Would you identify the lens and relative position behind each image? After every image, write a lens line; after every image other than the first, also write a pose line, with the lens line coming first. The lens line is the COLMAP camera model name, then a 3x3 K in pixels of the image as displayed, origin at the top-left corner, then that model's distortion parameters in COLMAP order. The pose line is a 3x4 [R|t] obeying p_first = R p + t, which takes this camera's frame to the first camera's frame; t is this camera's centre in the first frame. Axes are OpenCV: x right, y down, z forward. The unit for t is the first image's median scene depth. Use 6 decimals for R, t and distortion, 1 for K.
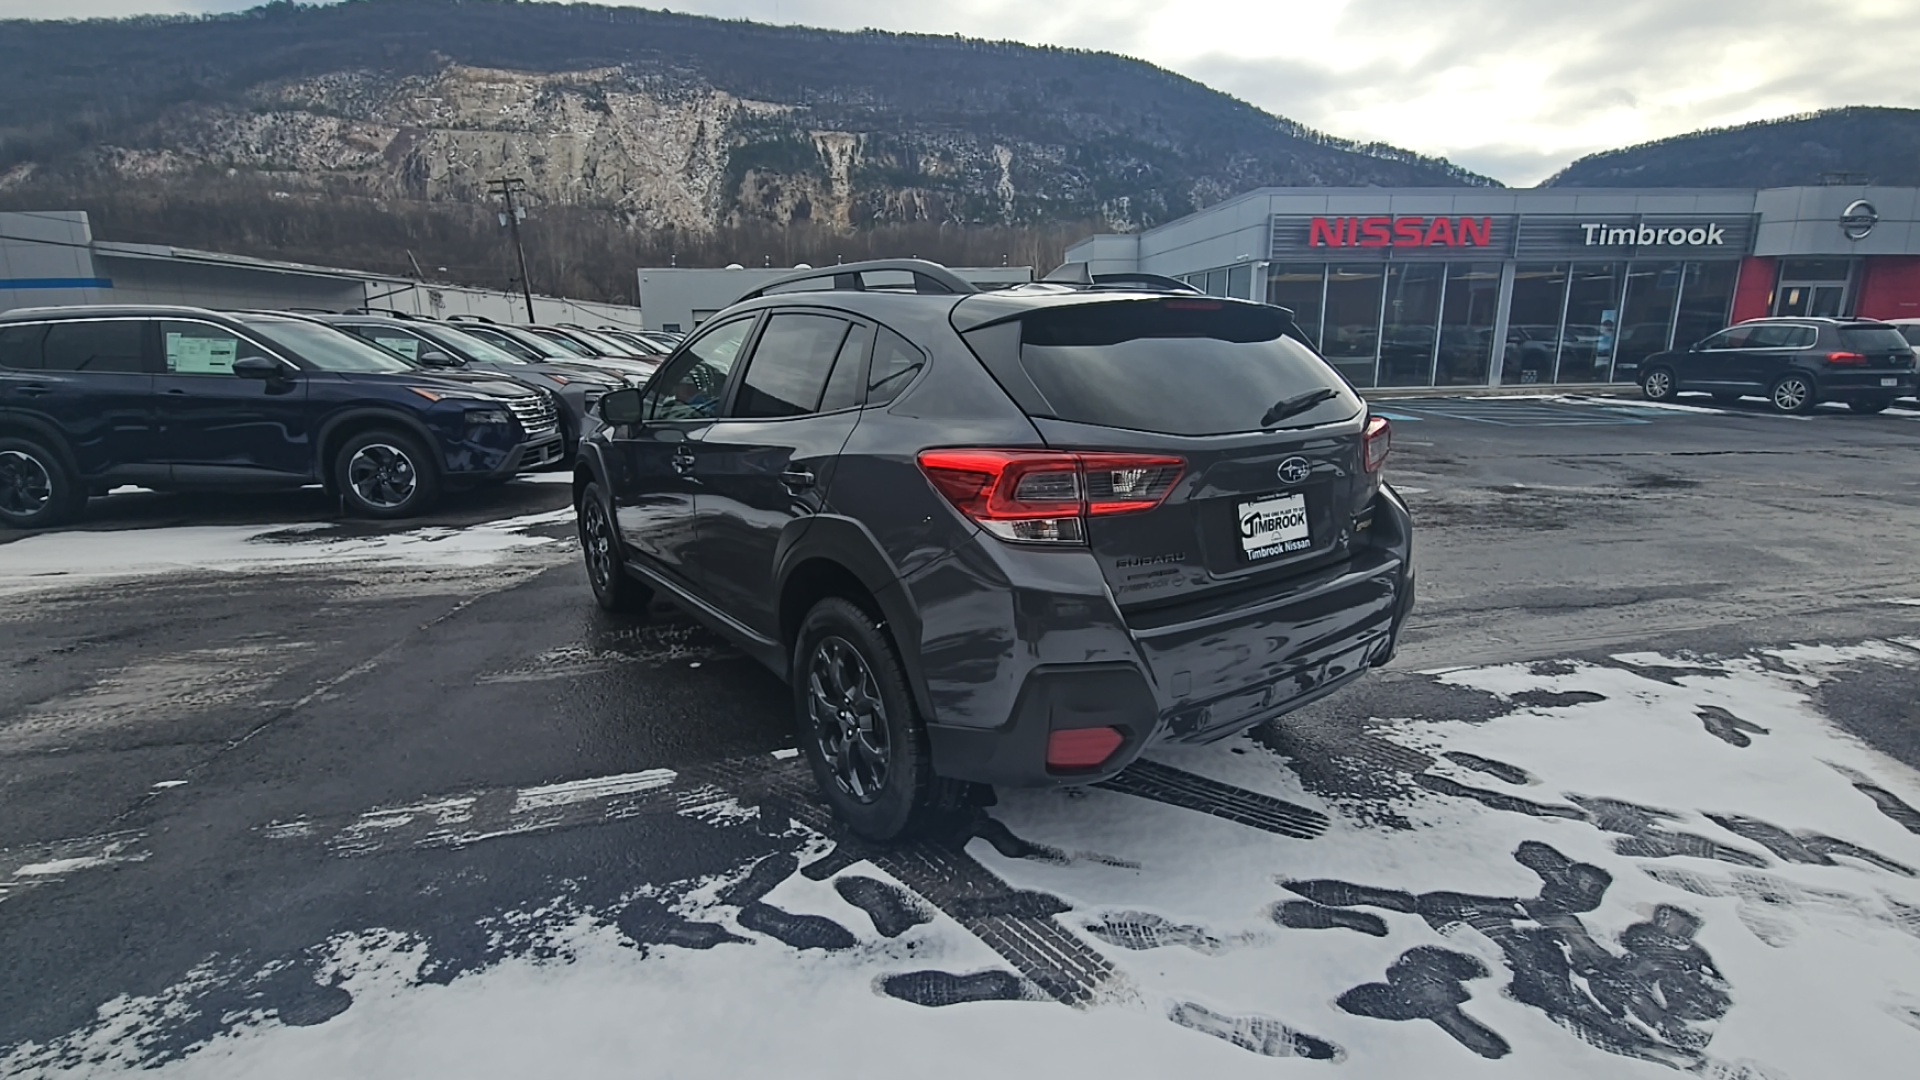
lens RADIAL K [[850.6, 0, 964.5], [0, 850.6, 544.1], [0, 0, 1]] dist [0.010628, -0.006338]
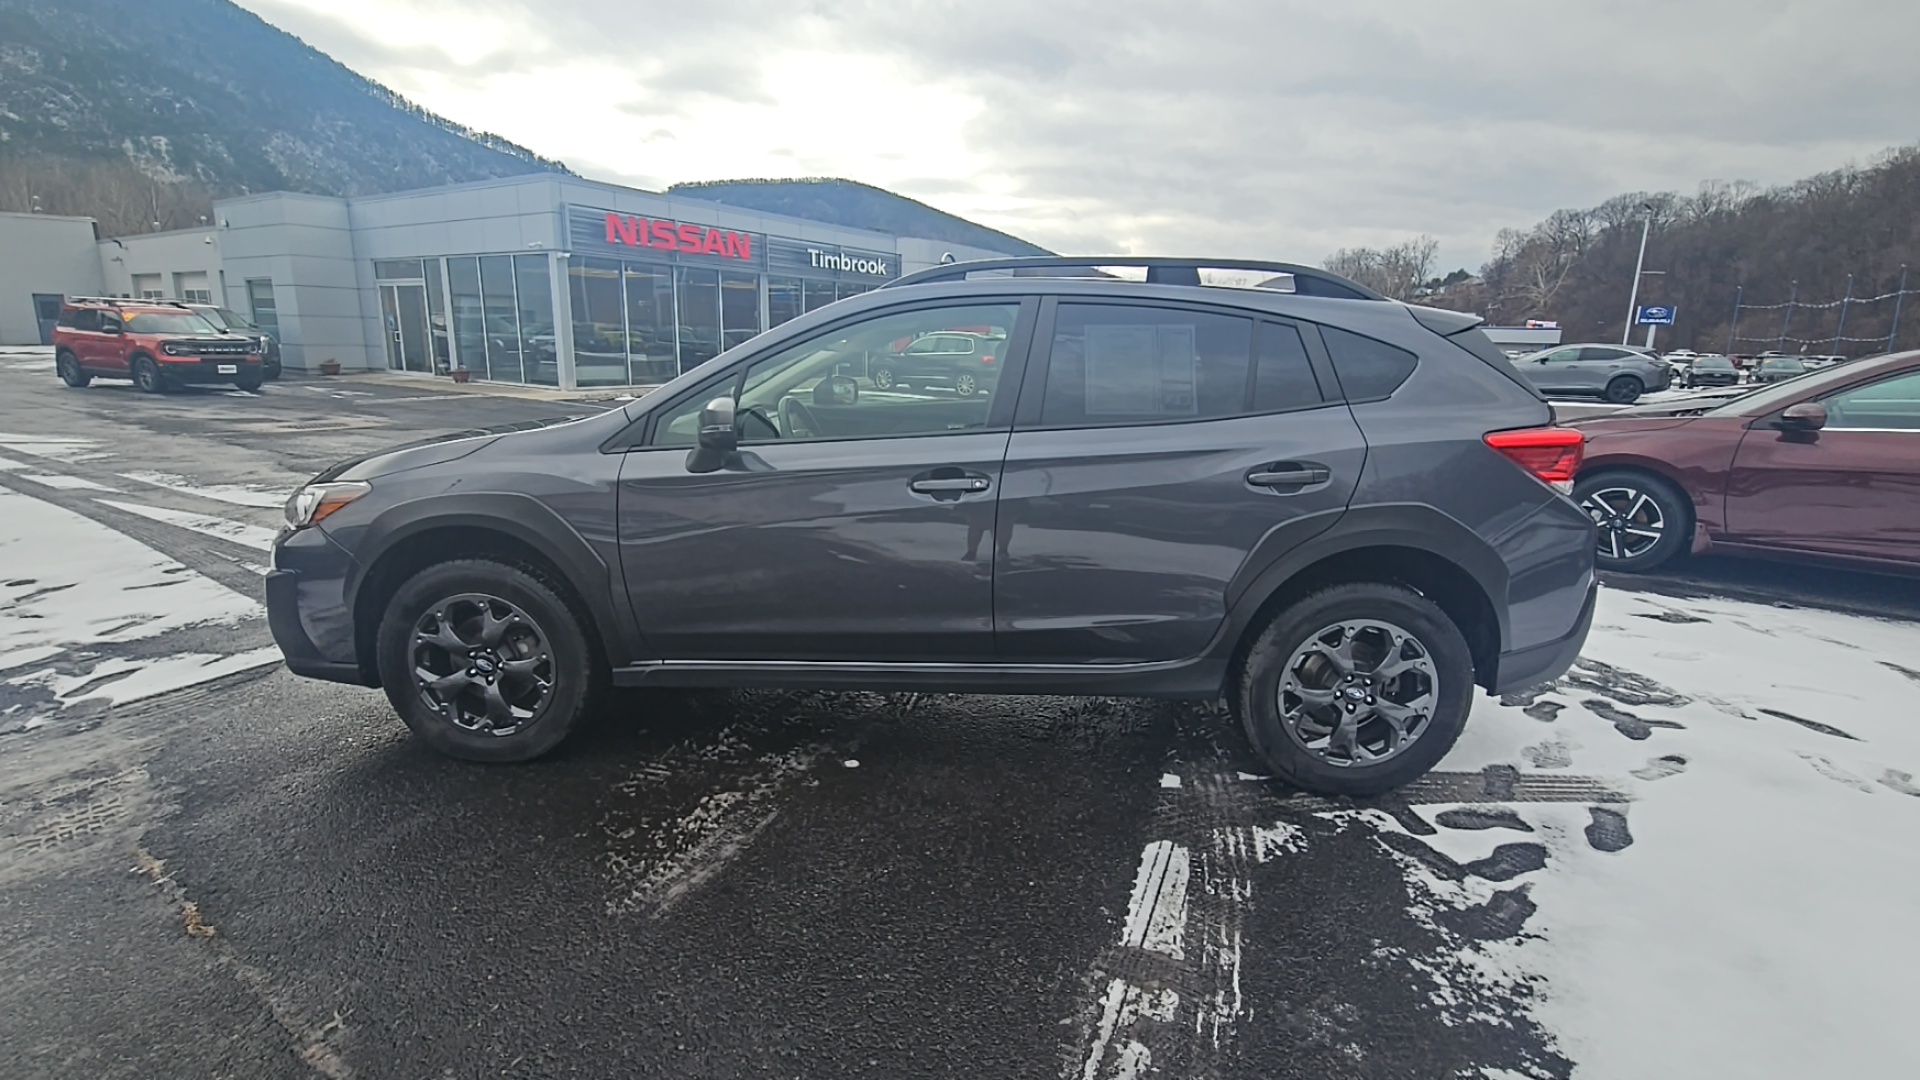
lens RADIAL K [[852.7, 0, 957.0], [0, 852.7, 534.8], [0, 0, 1]] dist [0.009966, -0.006654]
pose [[0.626811, -0.149548, 0.764685, -1.243166], [0.154488, 0.985777, 0.066153, -0.141166], [-0.763703, 0.076669, 0.640999, 0.678467]]
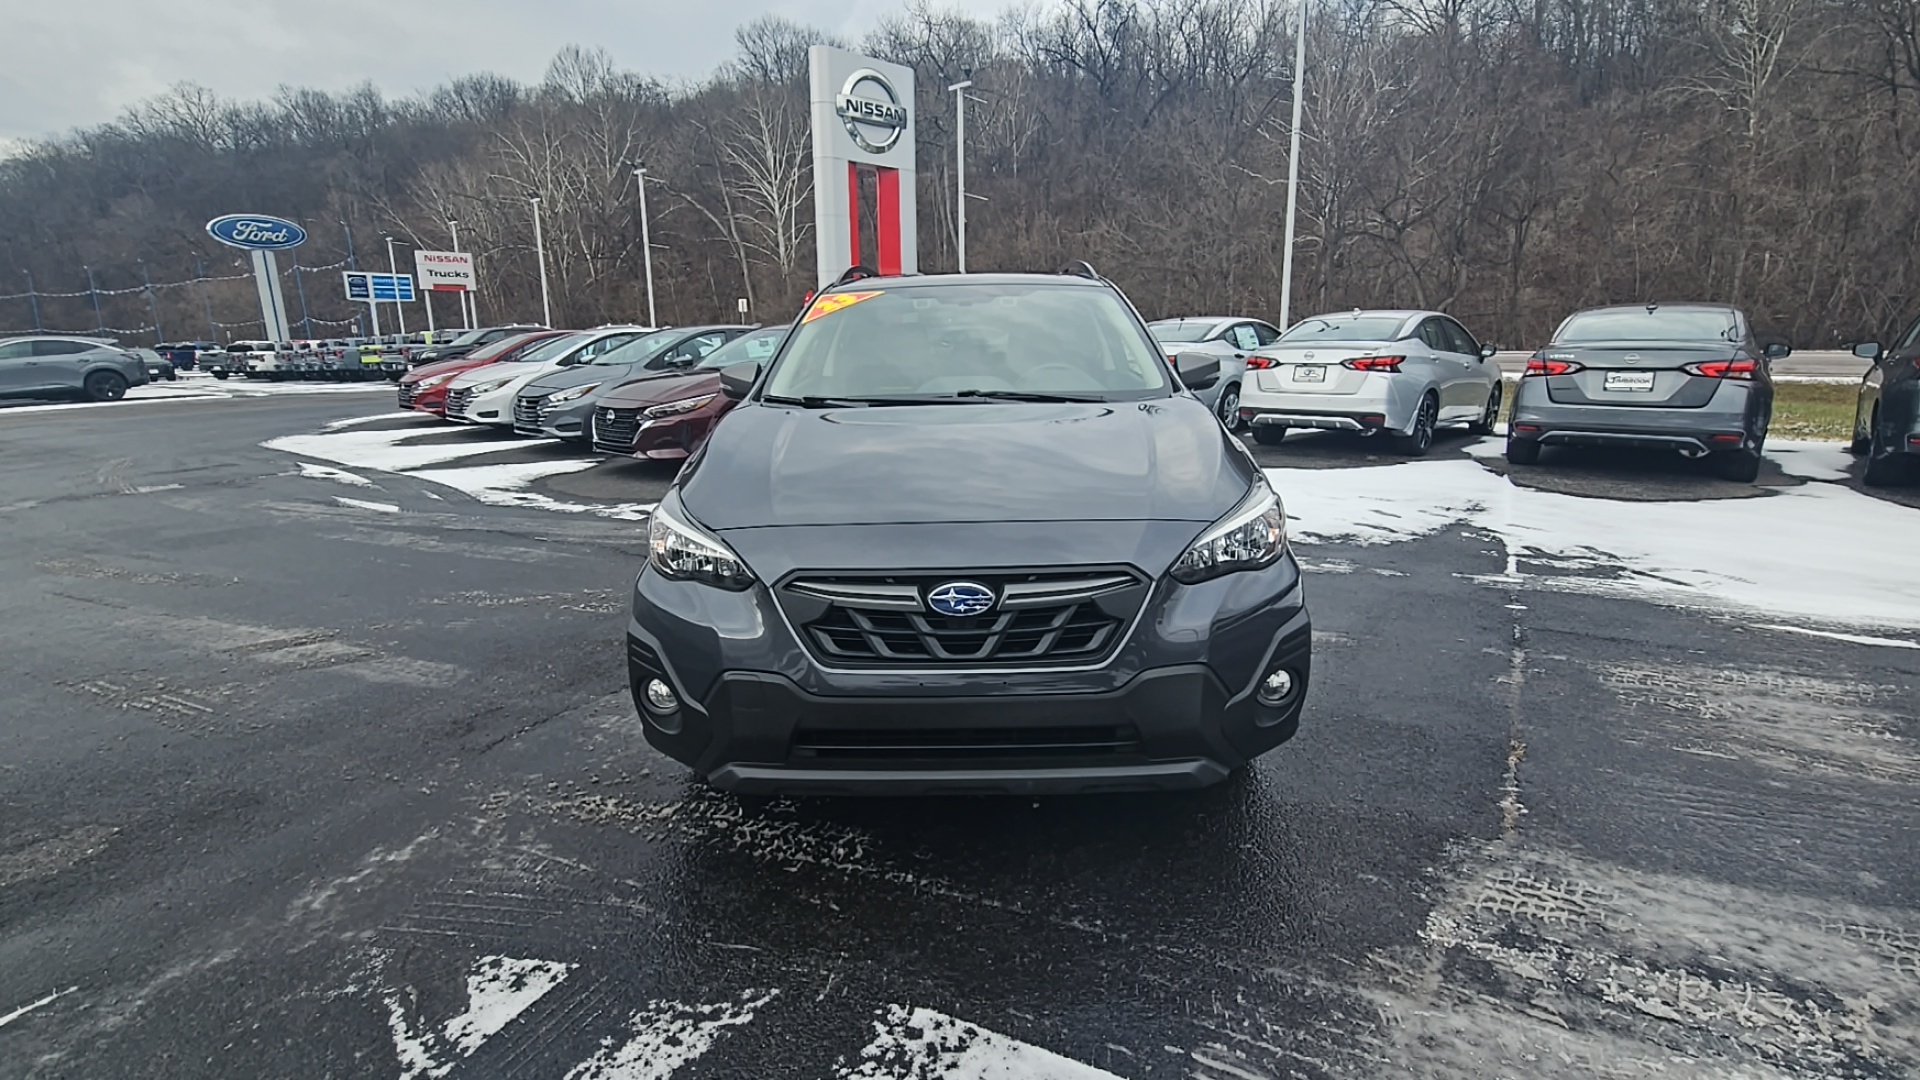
lens RADIAL K [[852.7, 0, 957.0], [0, 852.7, 534.8], [0, 0, 1]] dist [0.009966, -0.006654]
pose [[-0.788165, -0.116633, 0.604312, -1.191791], [0.164428, 0.906287, 0.389368, -0.614931], [-0.593093, 0.406252, -0.695126, 2.851659]]
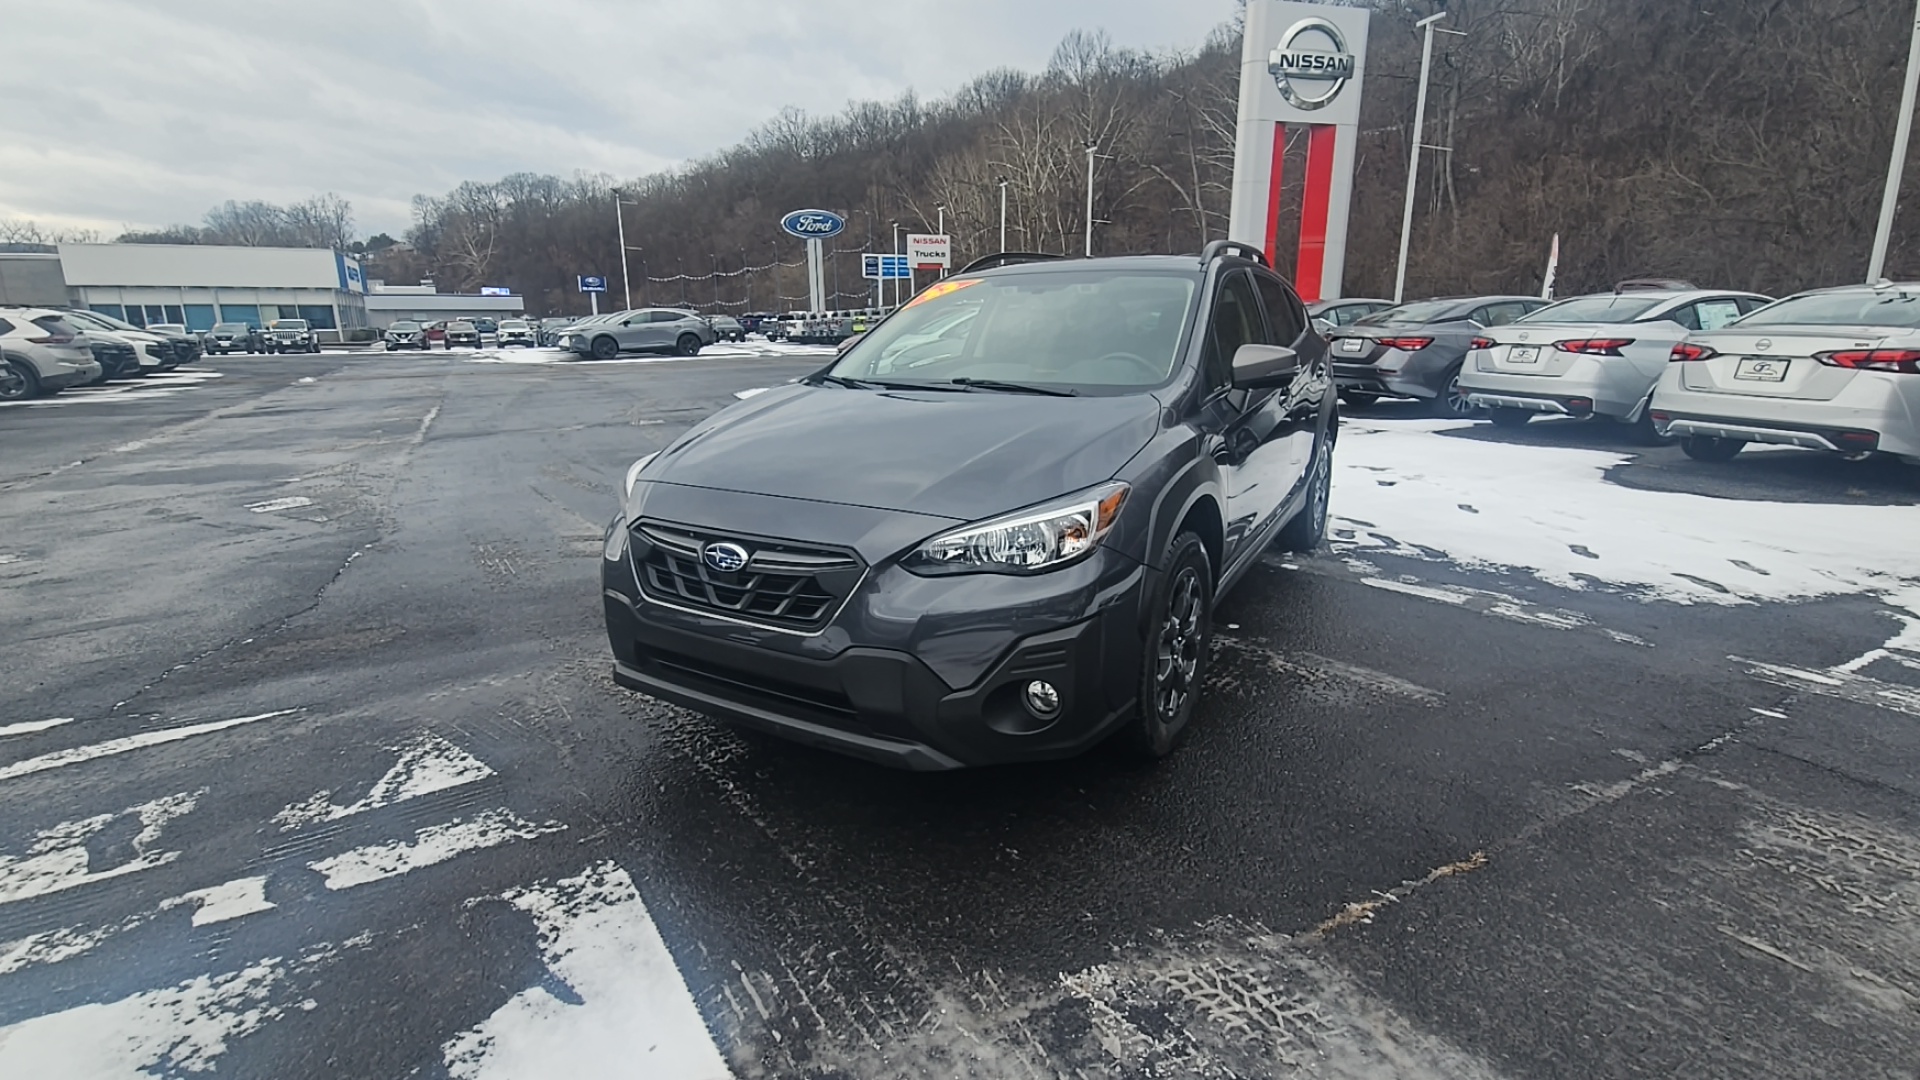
lens RADIAL K [[852.7, 0, 957.0], [0, 852.7, 534.8], [0, 0, 1]] dist [0.009966, -0.006654]
pose [[-0.385161, -0.216202, 0.897167, -1.626714], [0.226212, 0.920392, 0.318914, -0.522256], [-0.894695, 0.325783, -0.305592, 2.404286]]
